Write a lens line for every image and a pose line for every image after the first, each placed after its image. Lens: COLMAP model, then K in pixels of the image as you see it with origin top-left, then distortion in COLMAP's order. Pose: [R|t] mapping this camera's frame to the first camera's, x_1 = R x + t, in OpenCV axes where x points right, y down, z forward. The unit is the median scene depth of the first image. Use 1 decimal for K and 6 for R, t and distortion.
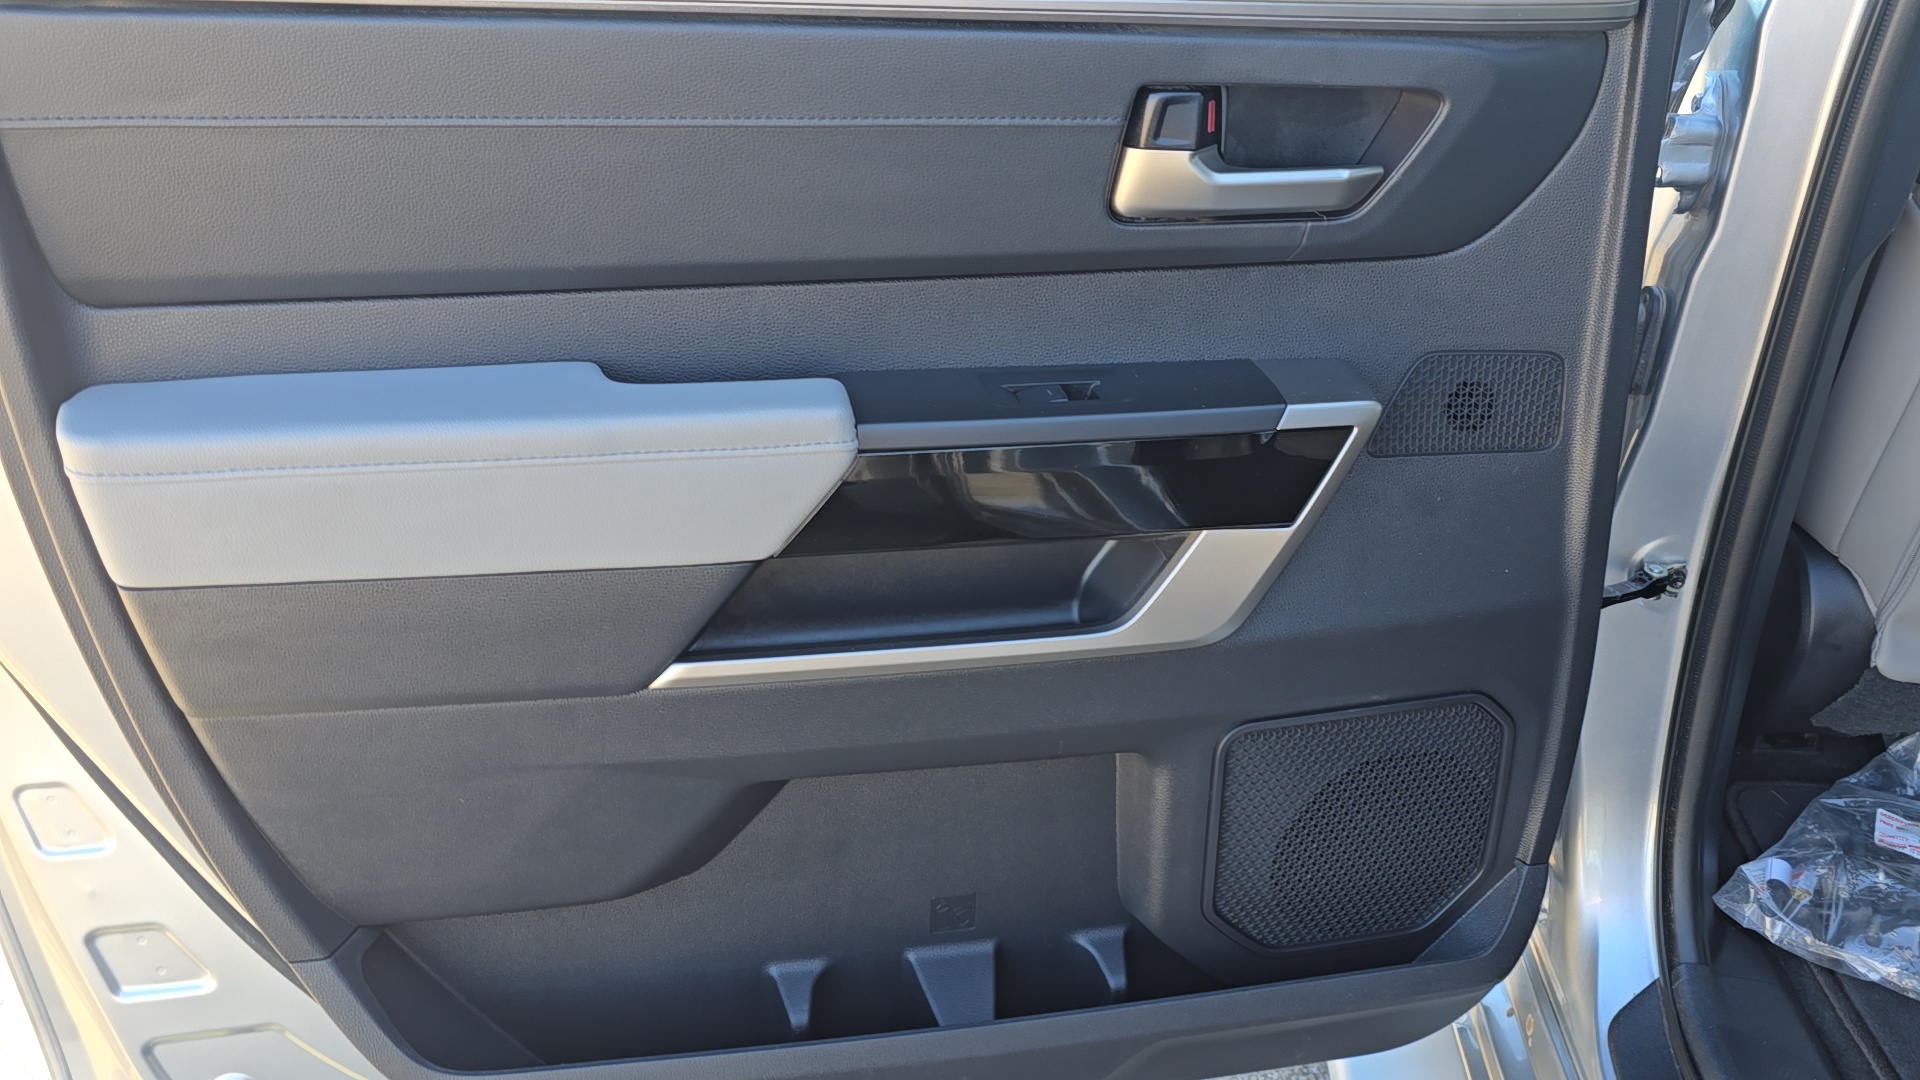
lens RADIAL K [[1596.7, 0, 960.0], [0, 1596.7, 540.0], [0, 0, 1]] dist [-0.001500, 0.008101]
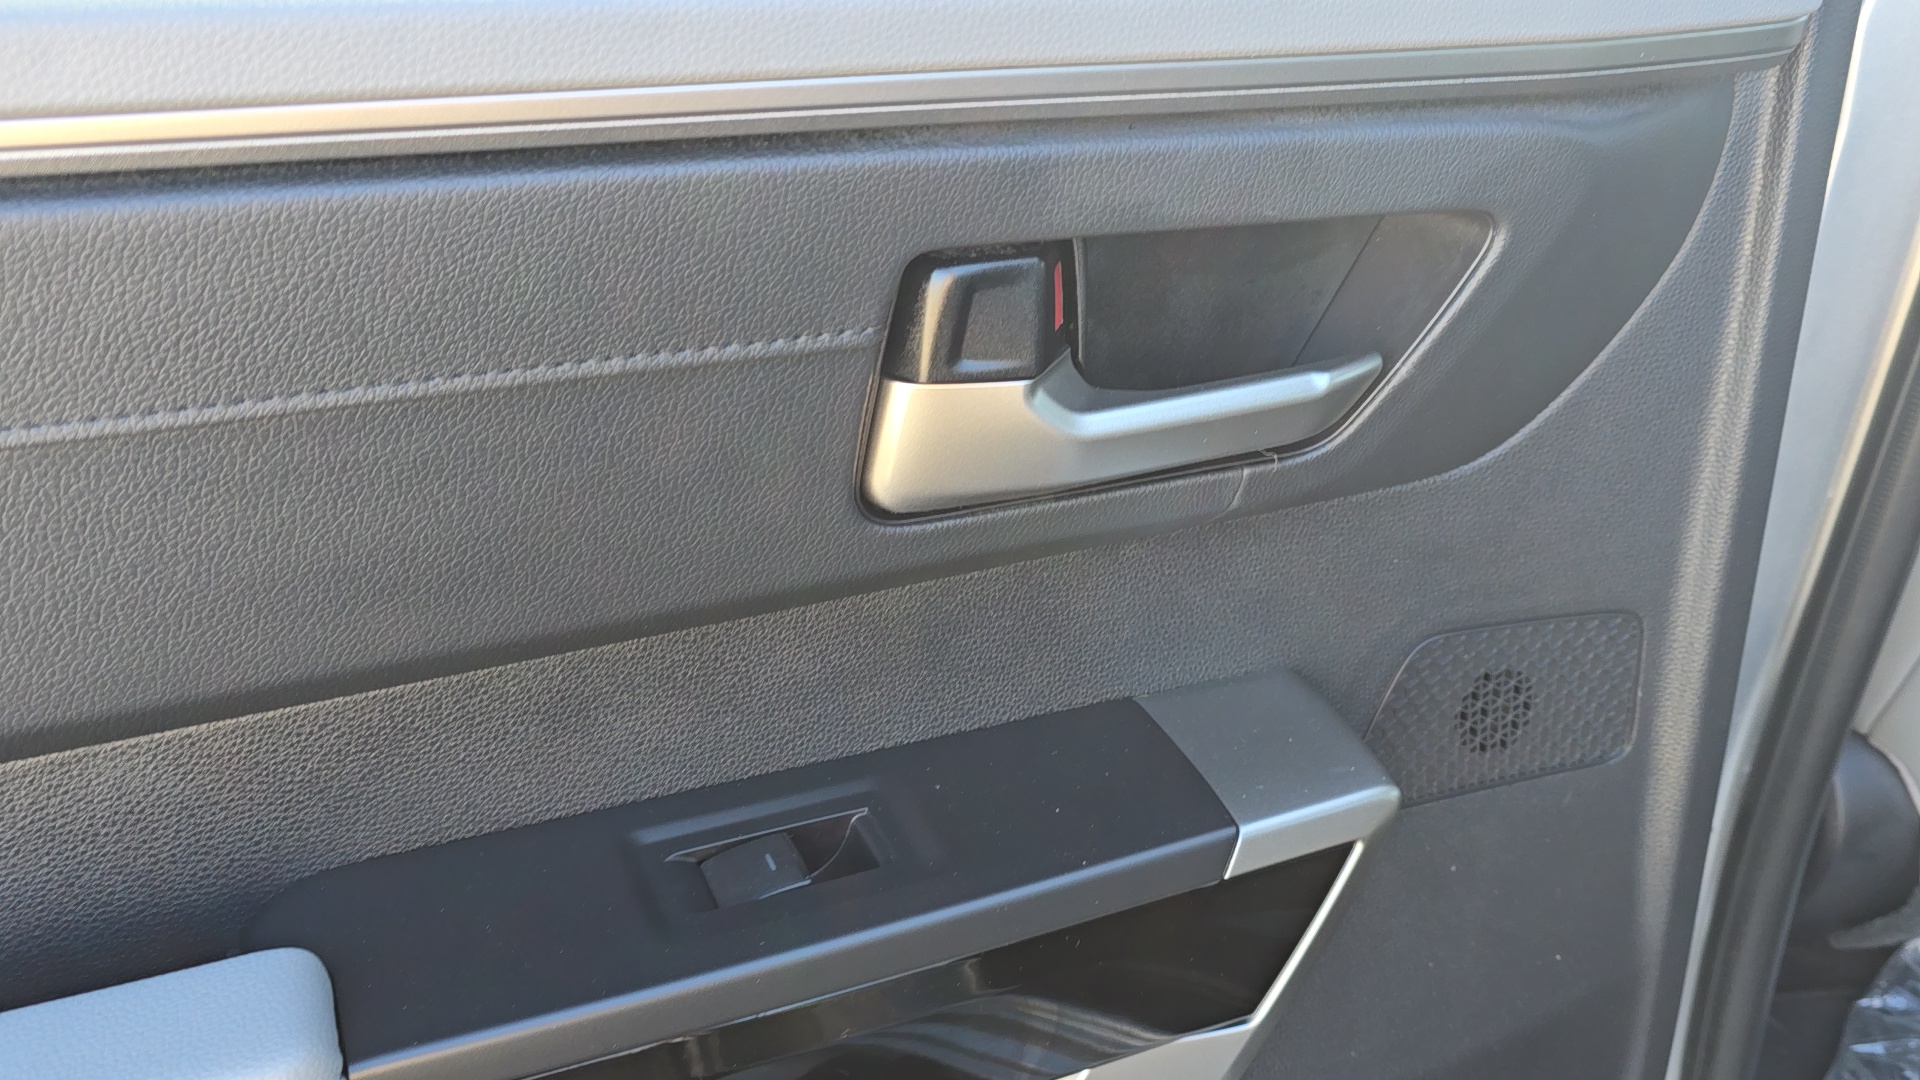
lens RADIAL K [[1665.4, 0, 953.3], [0, 1665.4, 550.9], [0, 0, 1]] dist [-0.033366, 0.014266]
pose [[0.978961, -0.102135, 0.176648, 0.031727], [0.098389, 0.994700, 0.029859, -0.203463], [-0.178762, -0.011851, 0.983821, 0.508656]]
